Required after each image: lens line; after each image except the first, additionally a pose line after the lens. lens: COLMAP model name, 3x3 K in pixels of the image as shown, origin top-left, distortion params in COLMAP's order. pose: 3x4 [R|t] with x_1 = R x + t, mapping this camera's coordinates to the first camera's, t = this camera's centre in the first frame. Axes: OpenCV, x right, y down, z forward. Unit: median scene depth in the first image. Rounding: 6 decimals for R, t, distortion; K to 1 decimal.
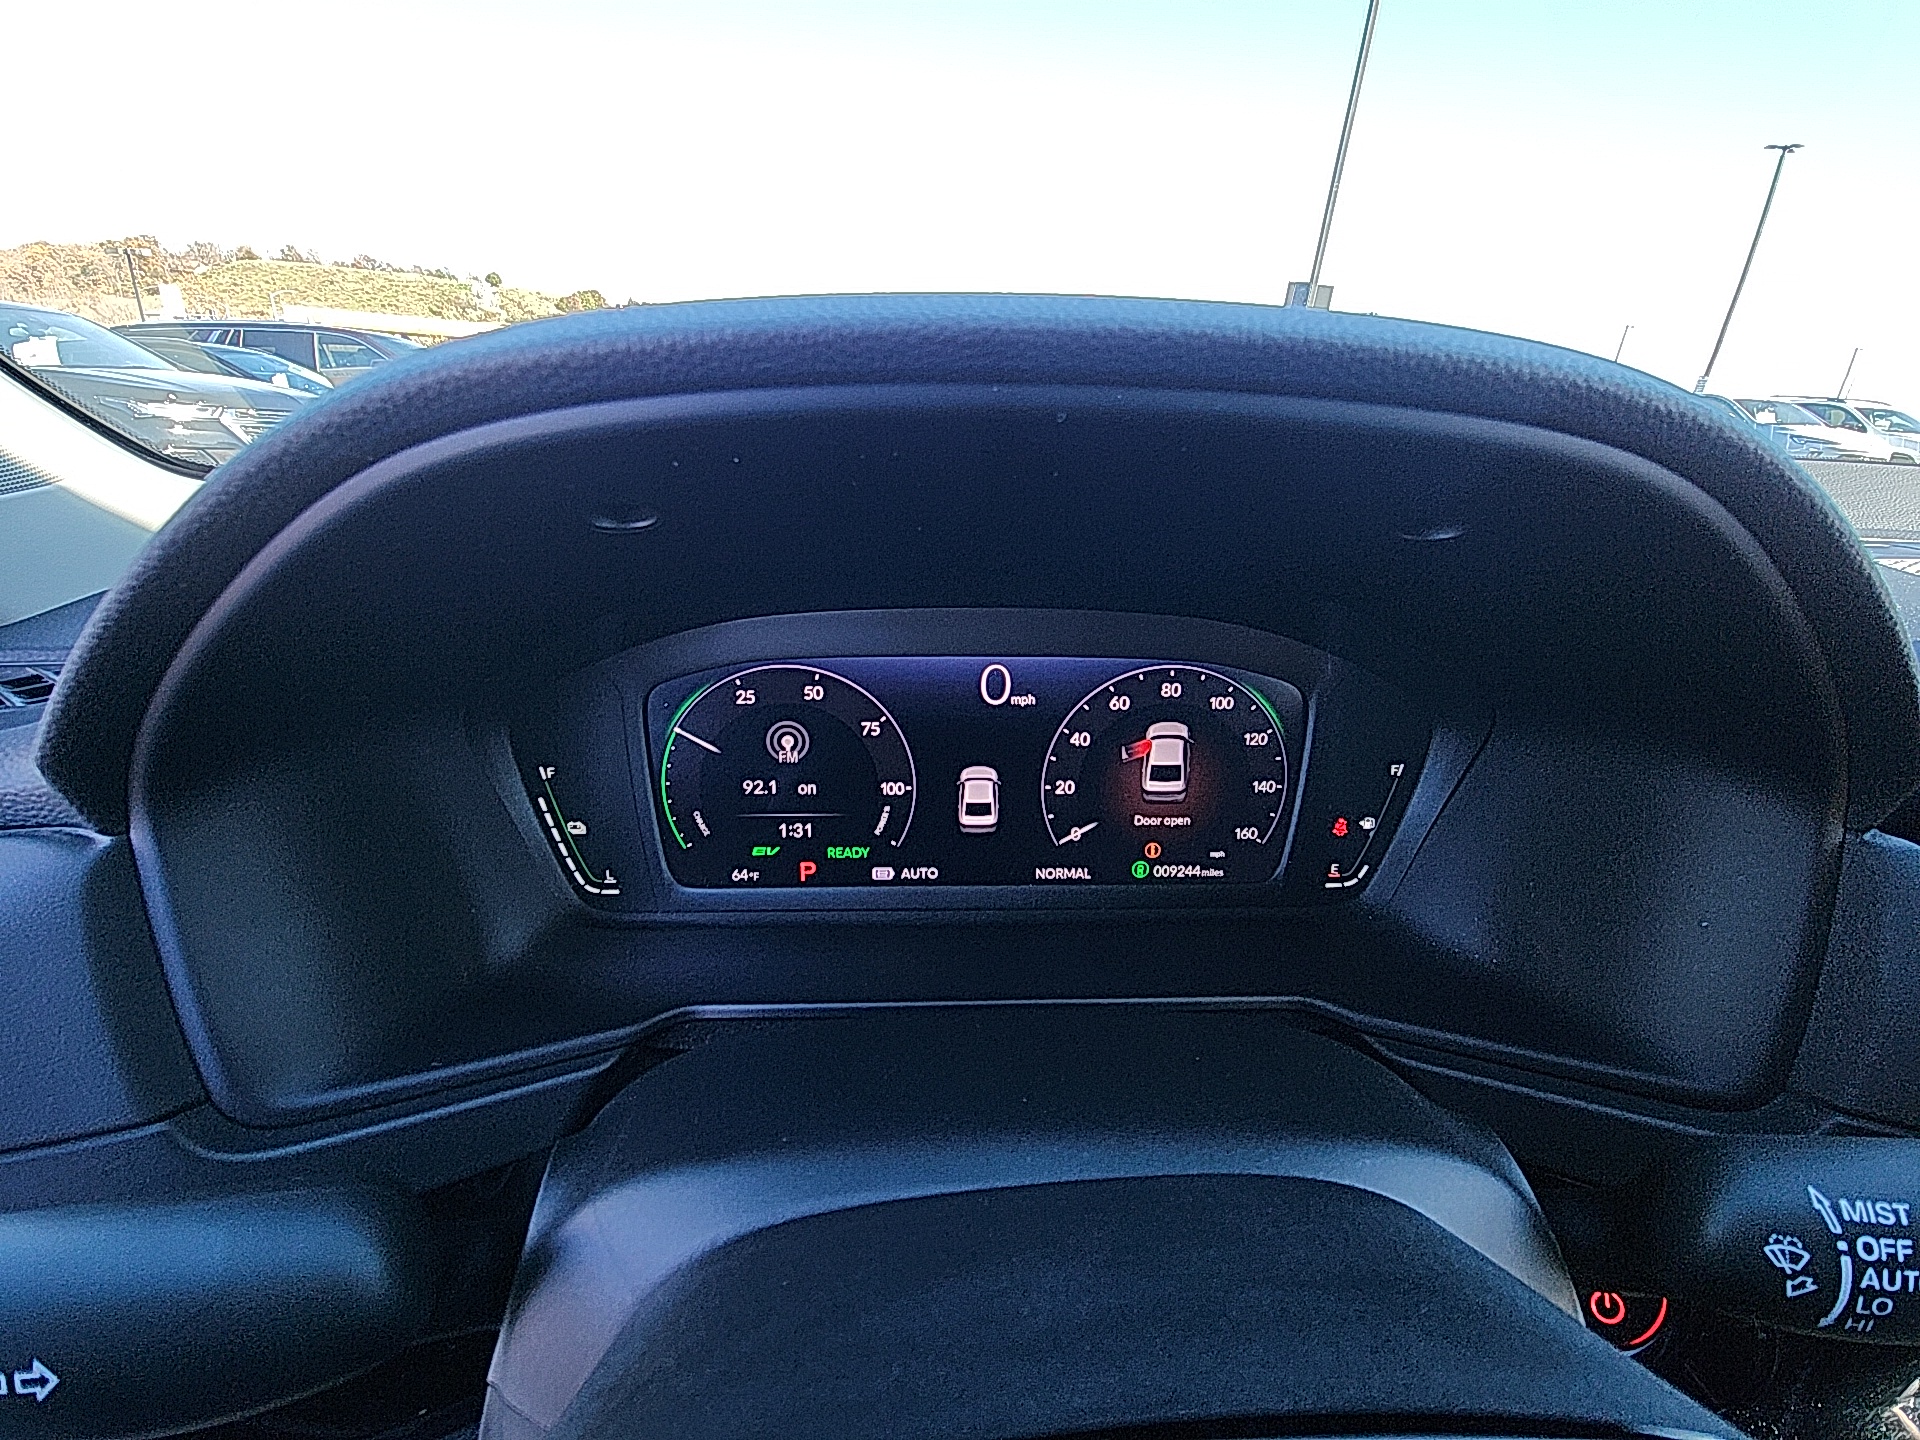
lens RADIAL K [[772.9, 0, 954.5], [0, 772.9, 699.3], [0, 0, 1]] dist [0.009755, -0.008170]
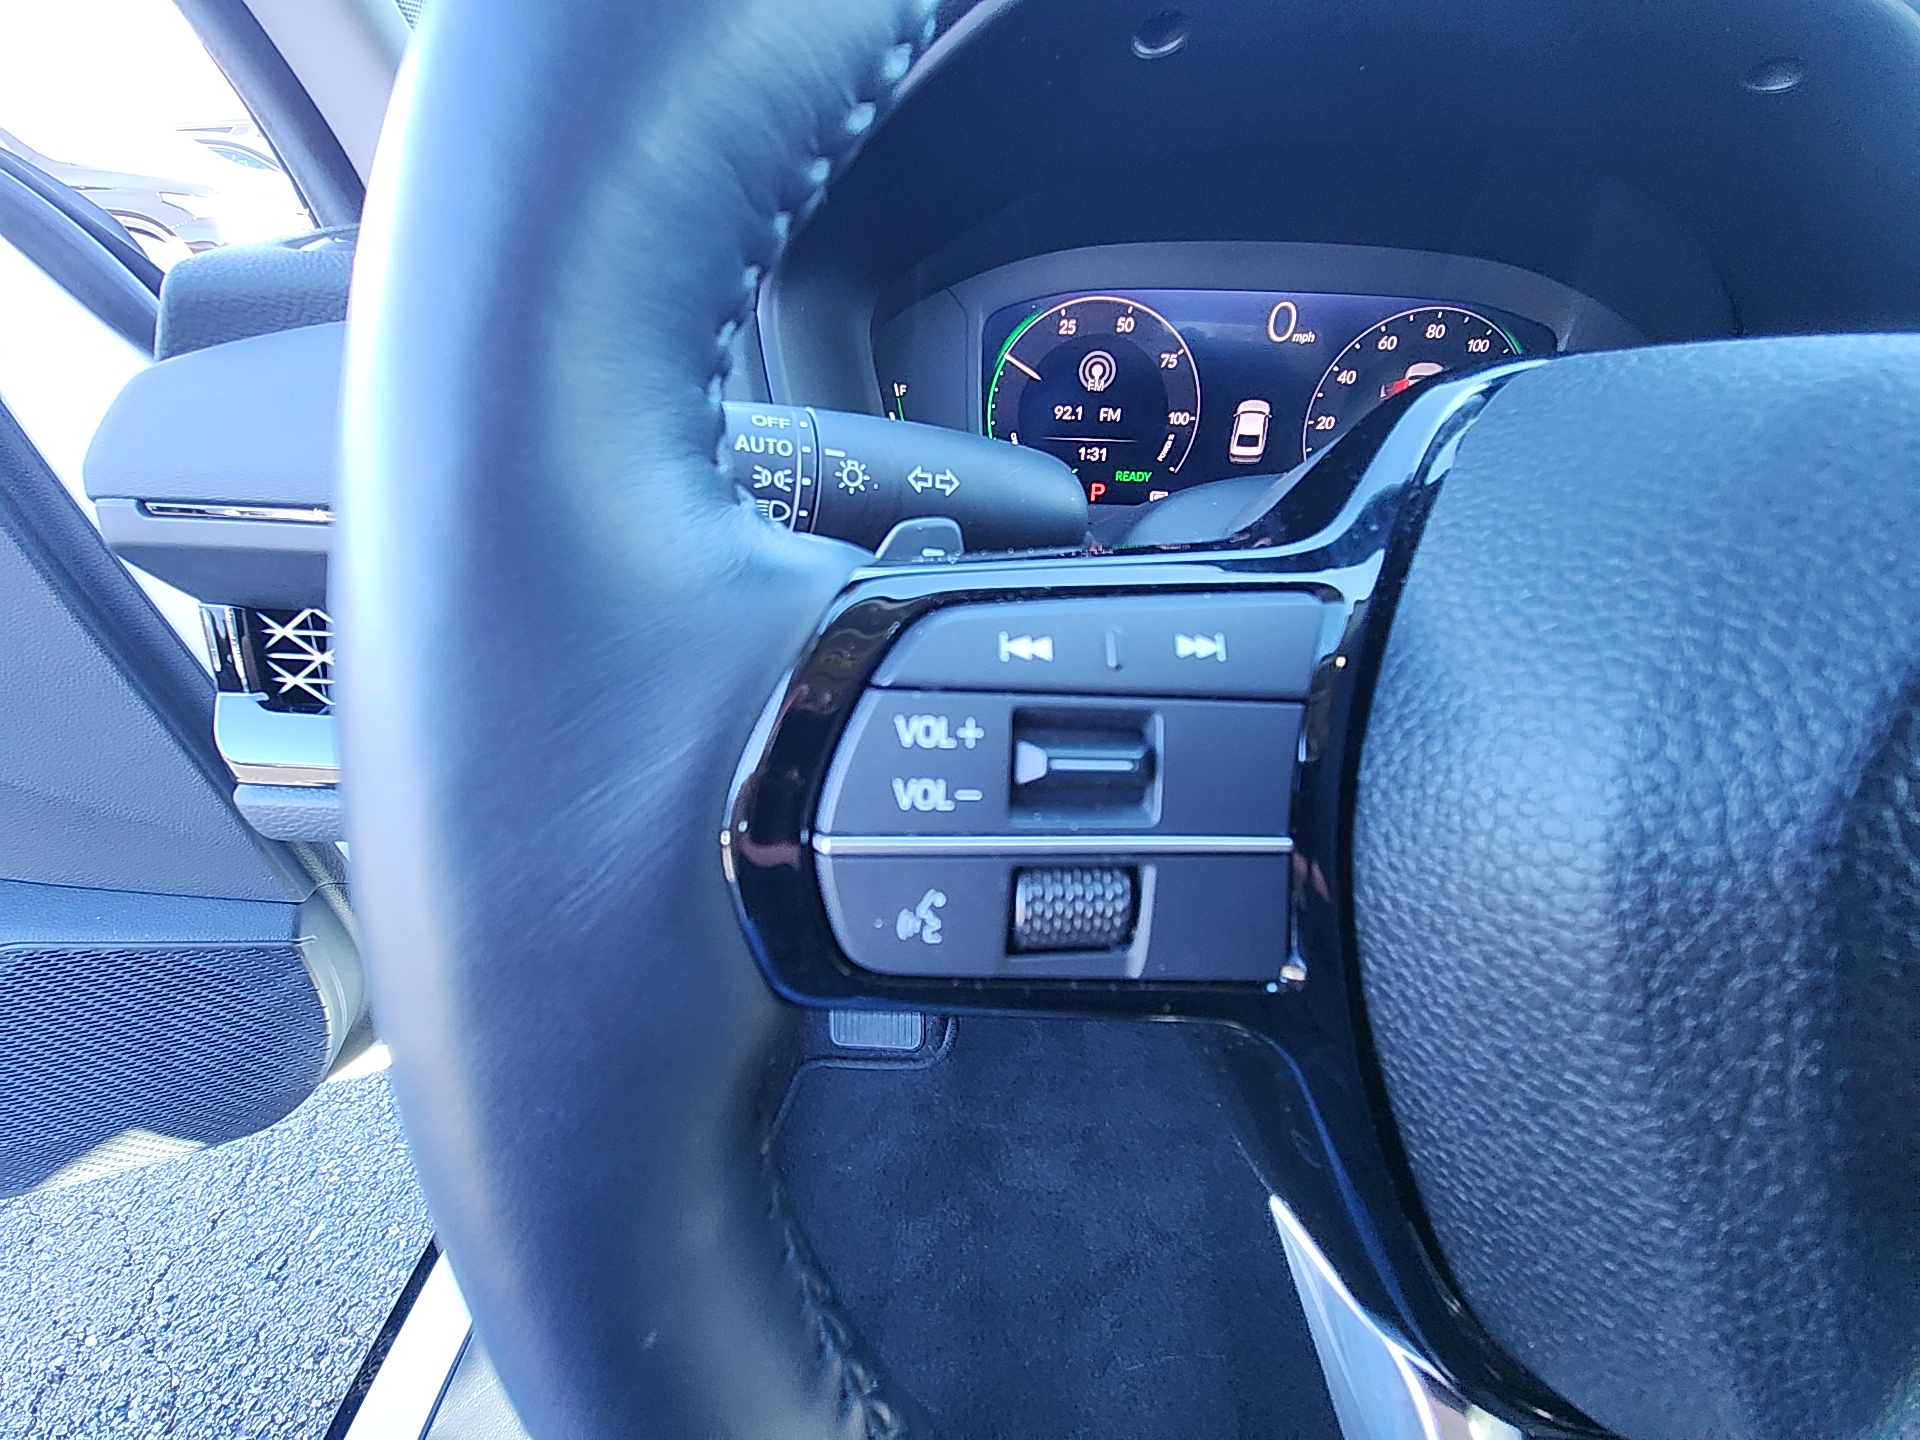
lens RADIAL K [[772.9, 0, 953.7], [0, 772.9, 711.3], [0, 0, 1]] dist [0.009755, -0.008170]
pose [[0.997383, 0.049603, -0.052597, -0.338862], [-0.038581, 0.980434, 0.193031, 0.339232], [0.061142, -0.190497, 0.979782, -0.275473]]
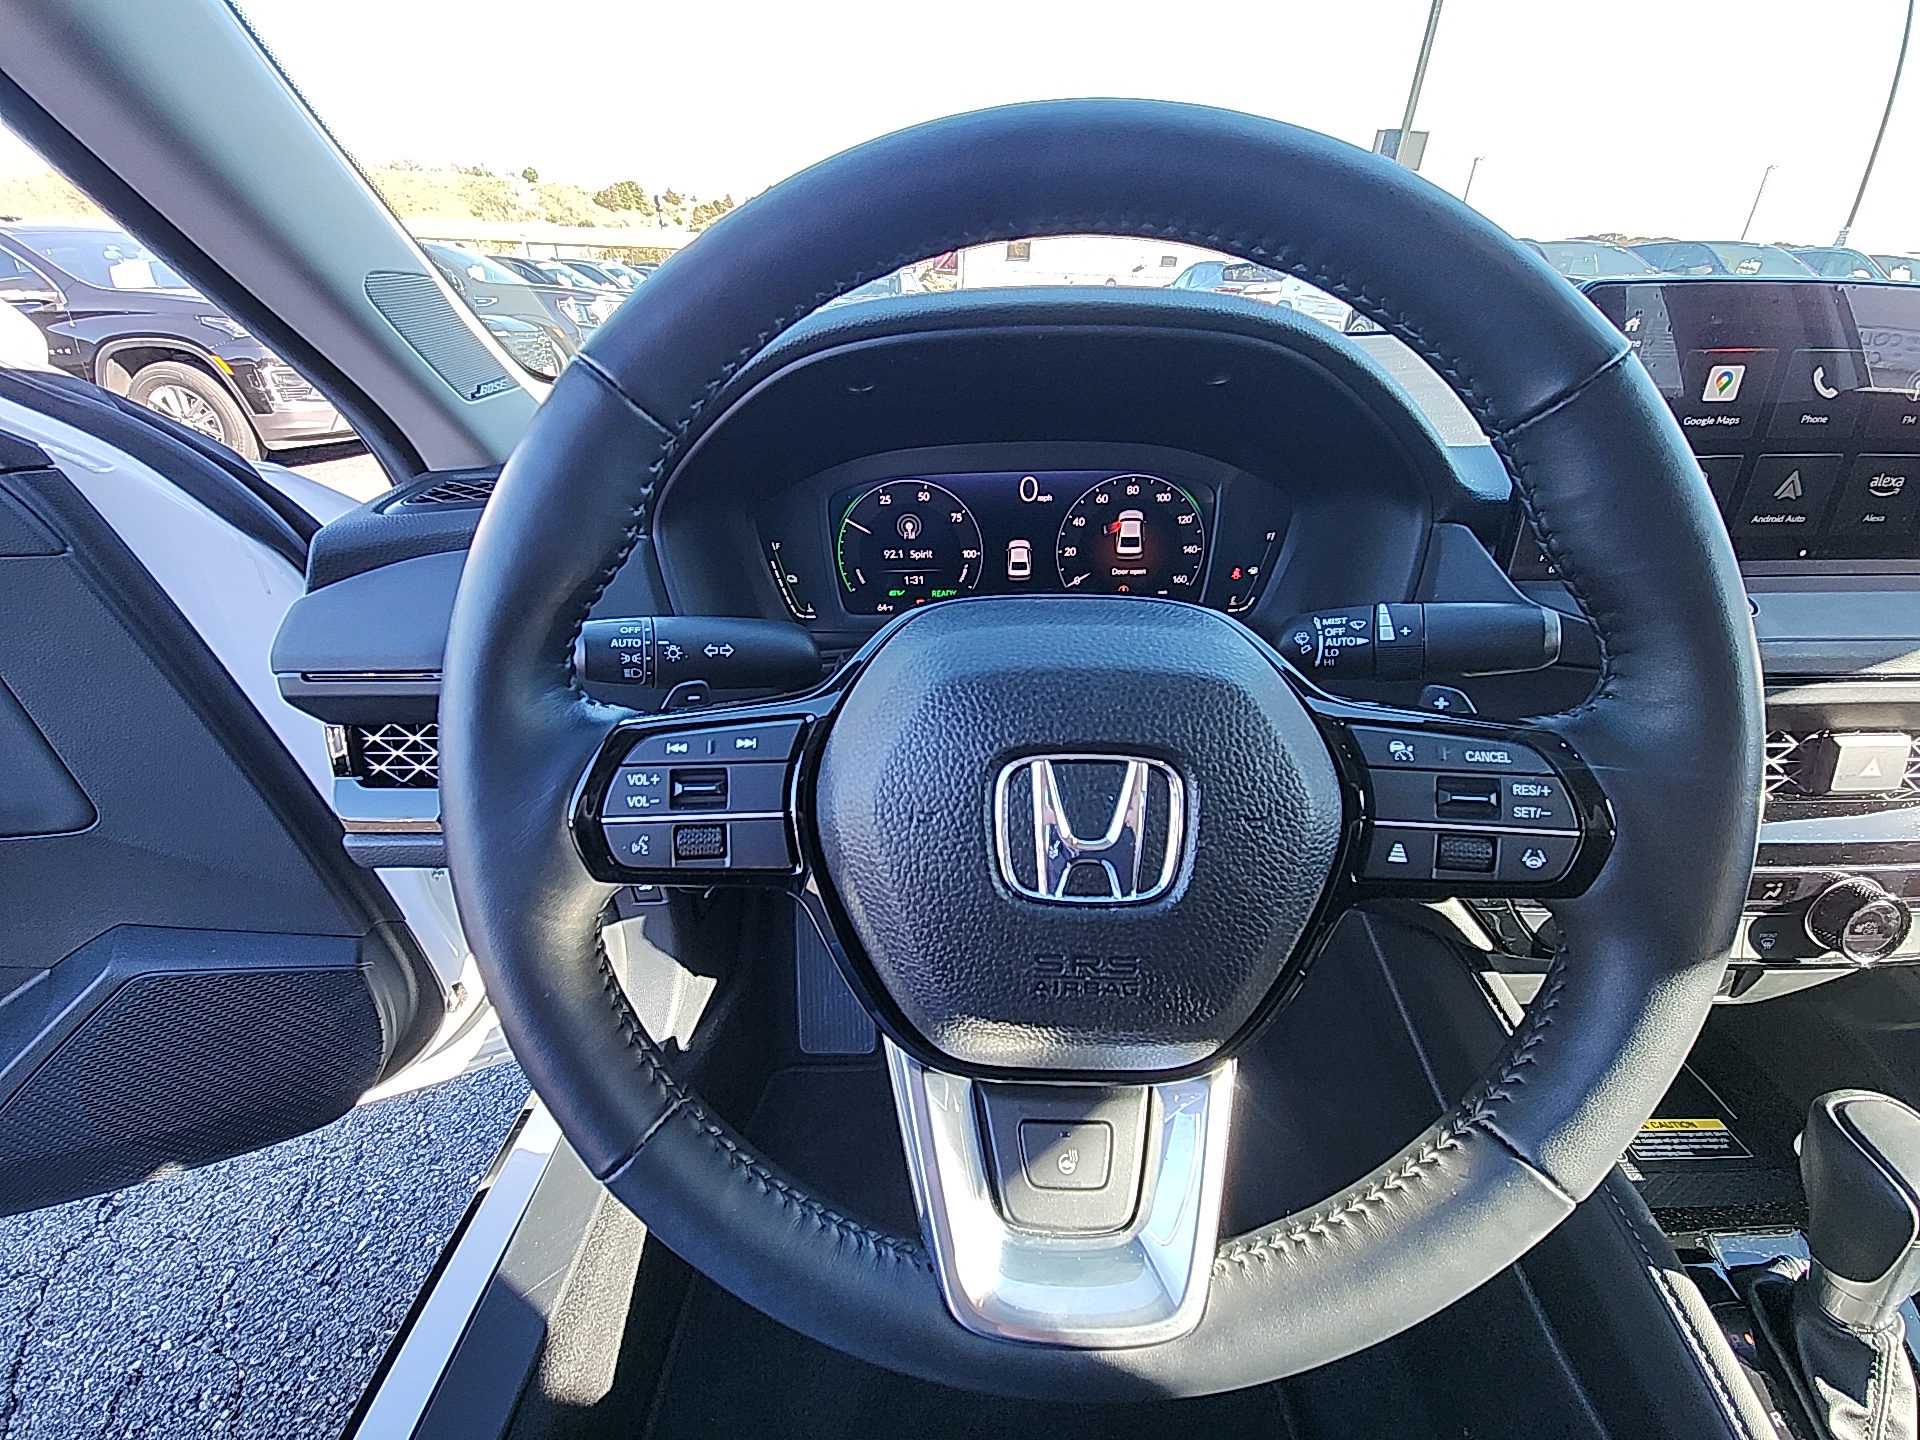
lens RADIAL K [[772.9, 0, 953.0], [0, 772.9, 705.9], [0, 0, 1]] dist [0.009755, -0.008170]
pose [[0.997069, -0.006038, -0.076273, 0.013221], [0.015727, 0.991768, 0.127080, 0.230750], [0.074877, -0.127908, 0.988956, -0.750472]]
